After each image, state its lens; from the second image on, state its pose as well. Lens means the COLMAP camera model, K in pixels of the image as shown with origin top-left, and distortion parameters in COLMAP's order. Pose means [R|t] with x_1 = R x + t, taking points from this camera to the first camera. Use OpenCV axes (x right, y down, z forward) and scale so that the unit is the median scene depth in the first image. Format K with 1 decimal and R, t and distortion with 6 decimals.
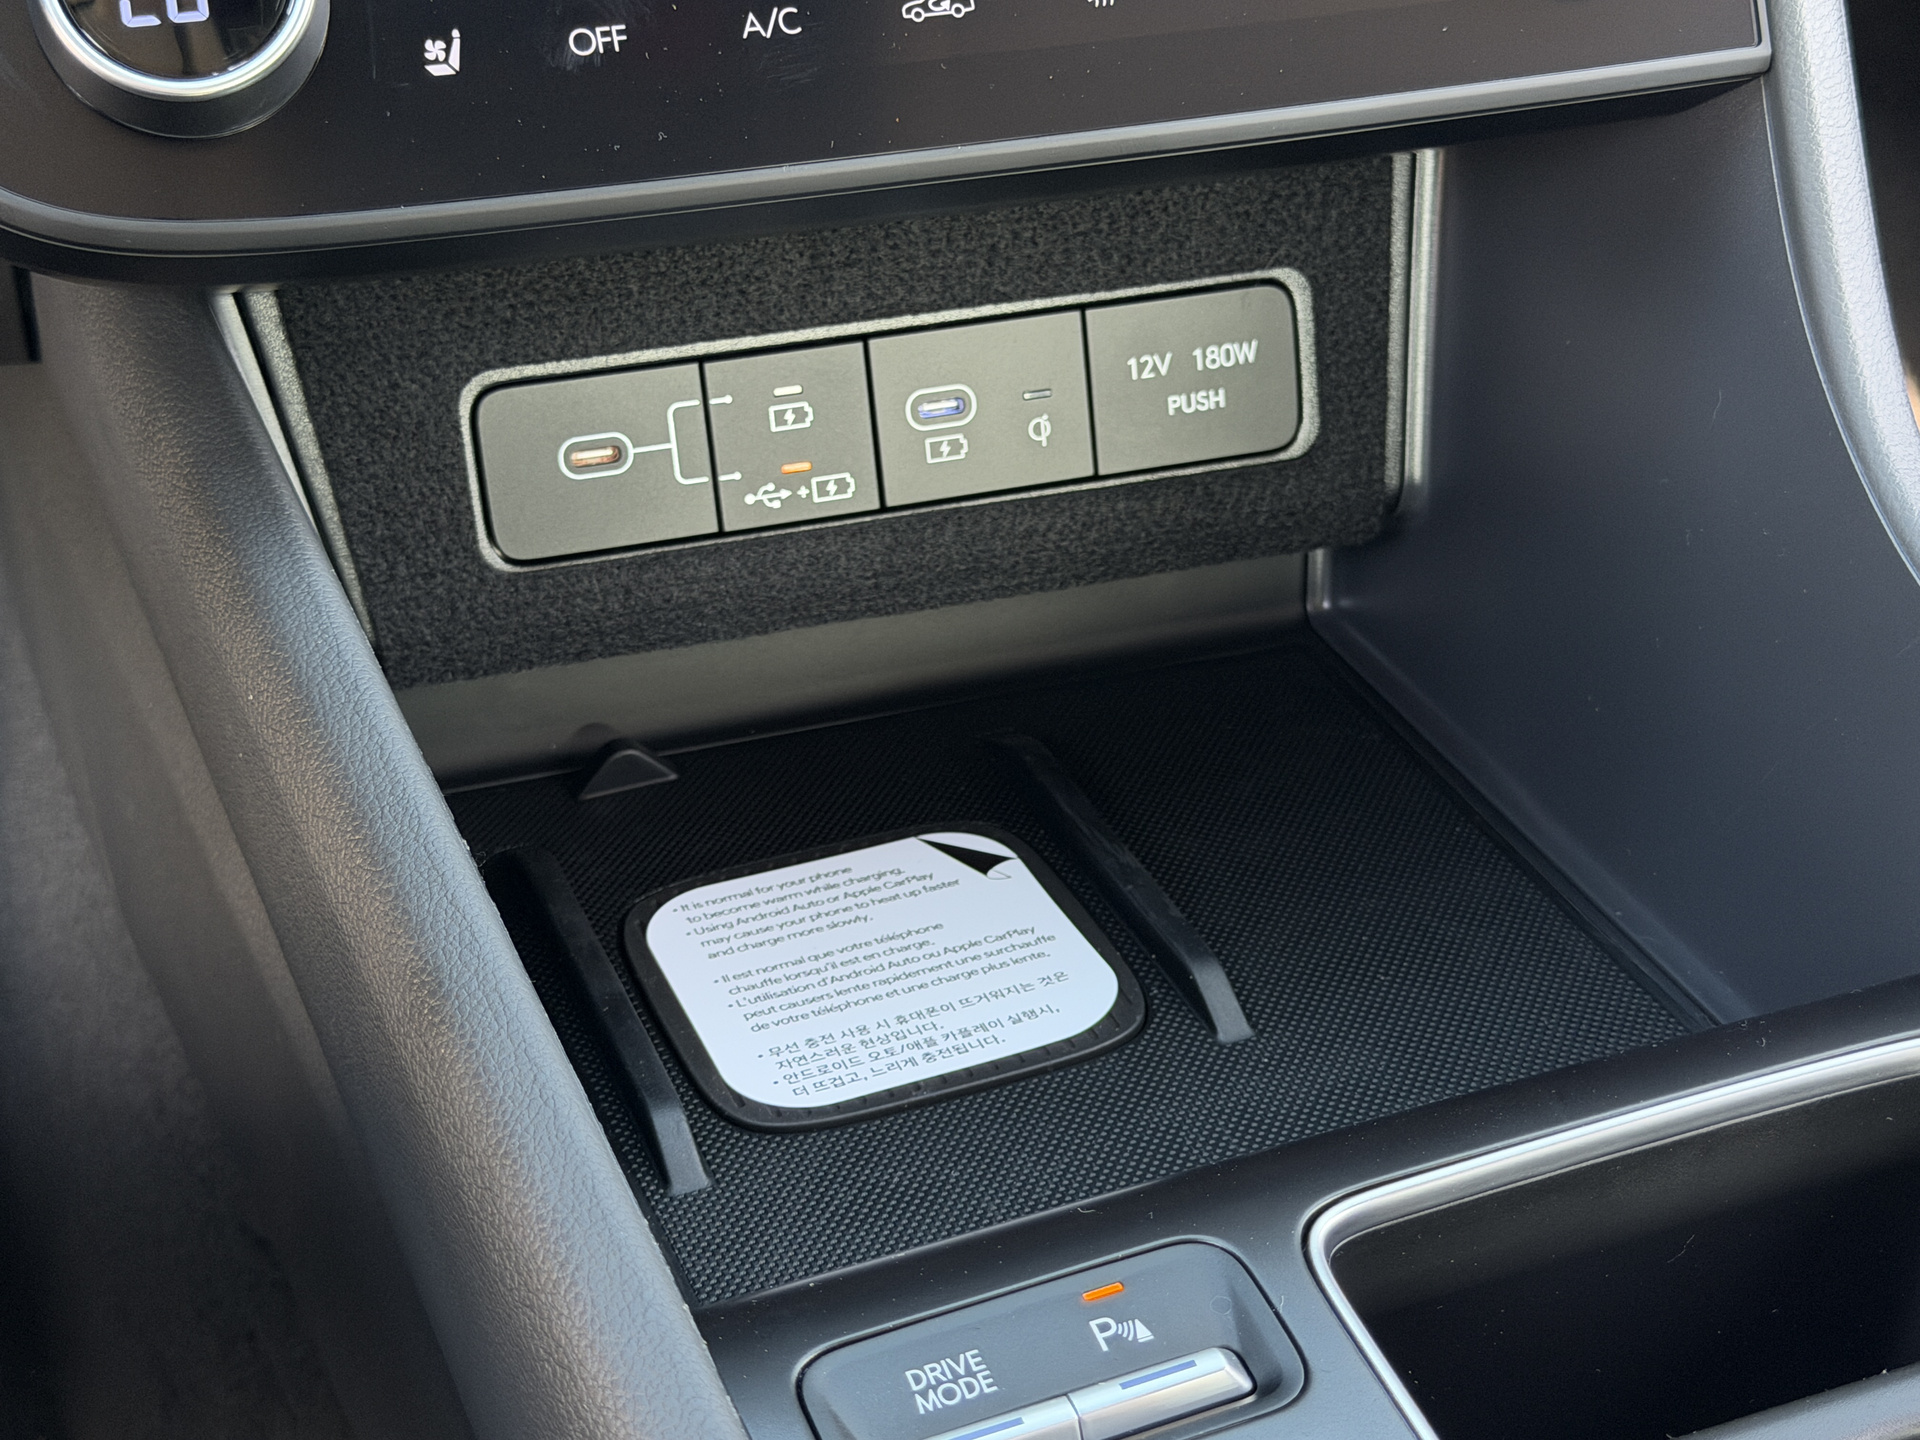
lens RADIAL K [[2988.5, 0, 964.0], [0, 2988.5, 725.0], [0, 0, 1]] dist [0.118606, -0.064892]
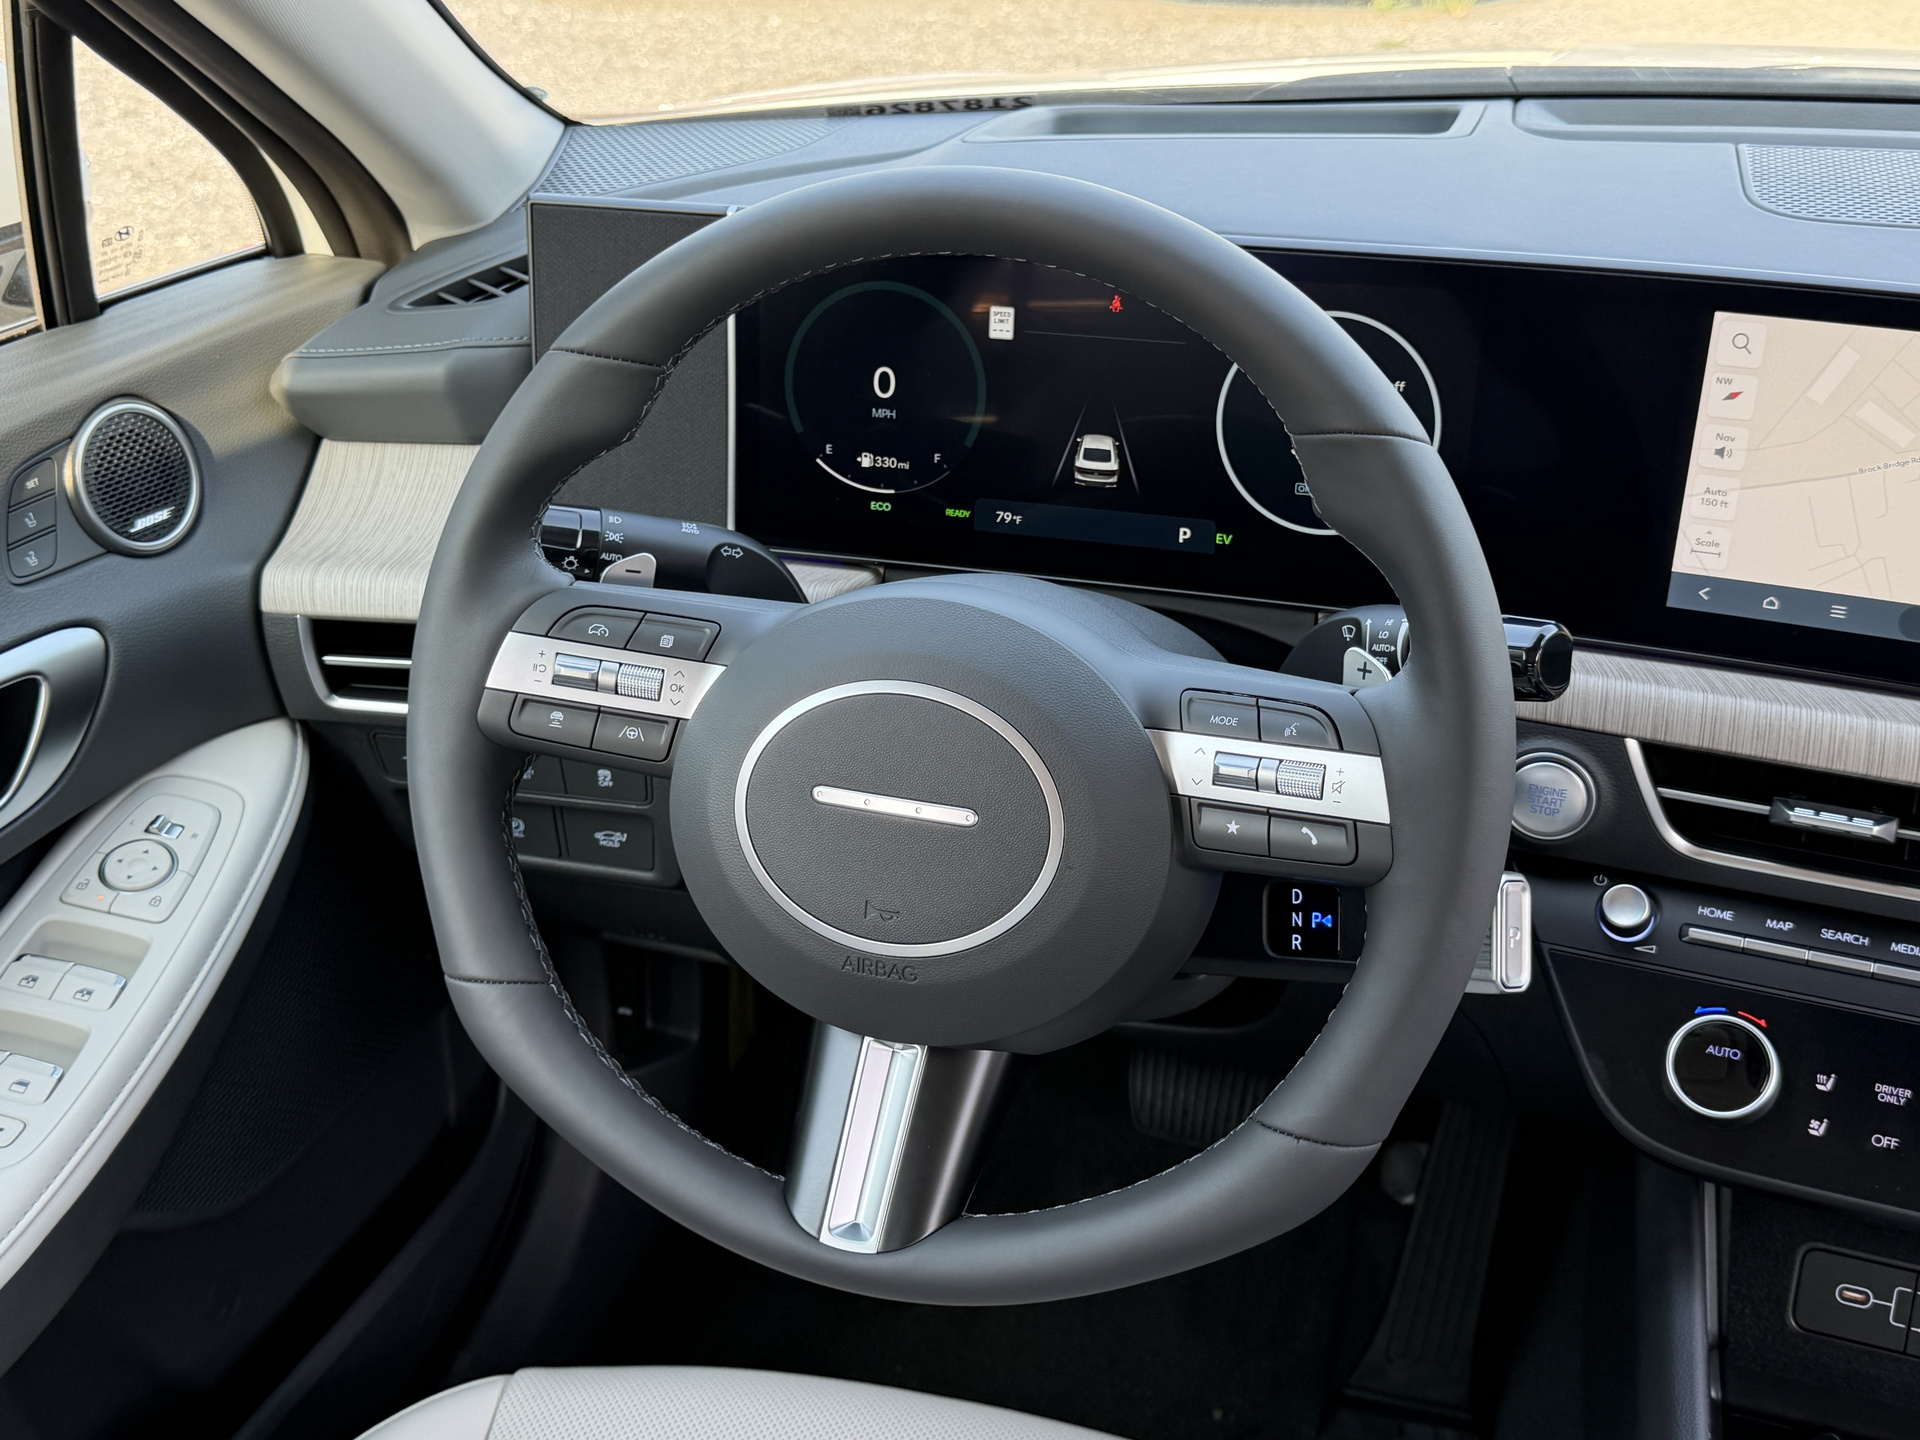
lens RADIAL K [[2200.2, 0, 960.0], [0, 2200.2, 720.0], [0, 0, 1]] dist [0.184319, -0.485156]
pose [[0.767987, 0.243471, -0.592384, 0.249607], [-0.376919, 0.919609, -0.110689, -0.052987], [0.517812, 0.308288, 0.798016, -0.790952]]
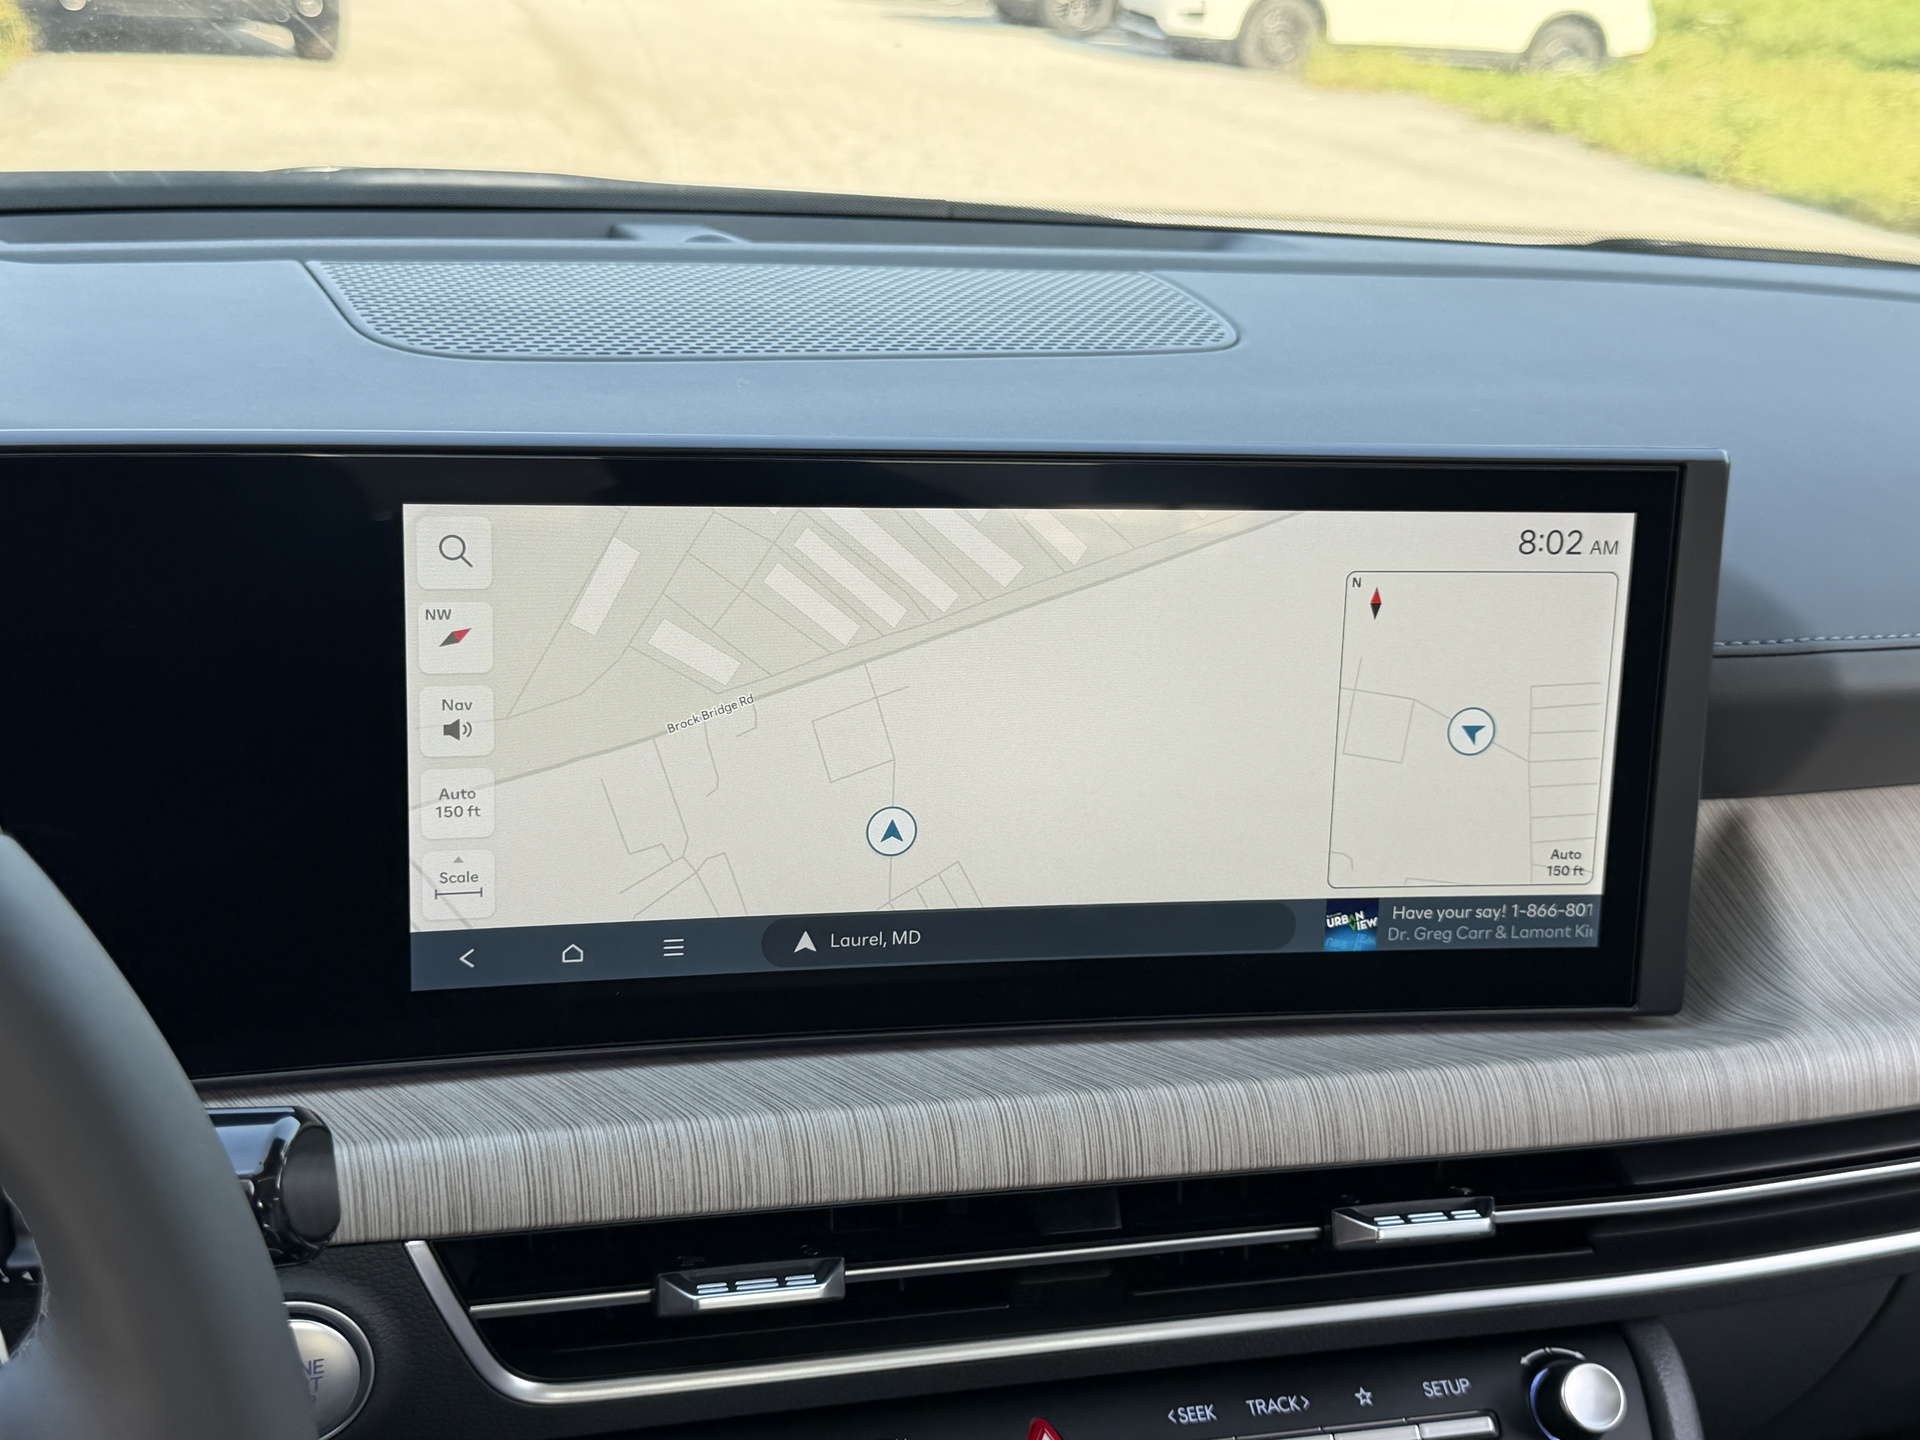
lens RADIAL K [[2328.6, 0, 962.0], [0, 2328.6, 741.3], [0, 0, 1]] dist [0.199170, -0.534600]
pose [[0.999173, 0.038466, -0.013184, -0.097655], [-0.040661, 0.942253, -0.332425, -0.280493], [-0.000365, 0.332686, 0.943038, -0.242384]]
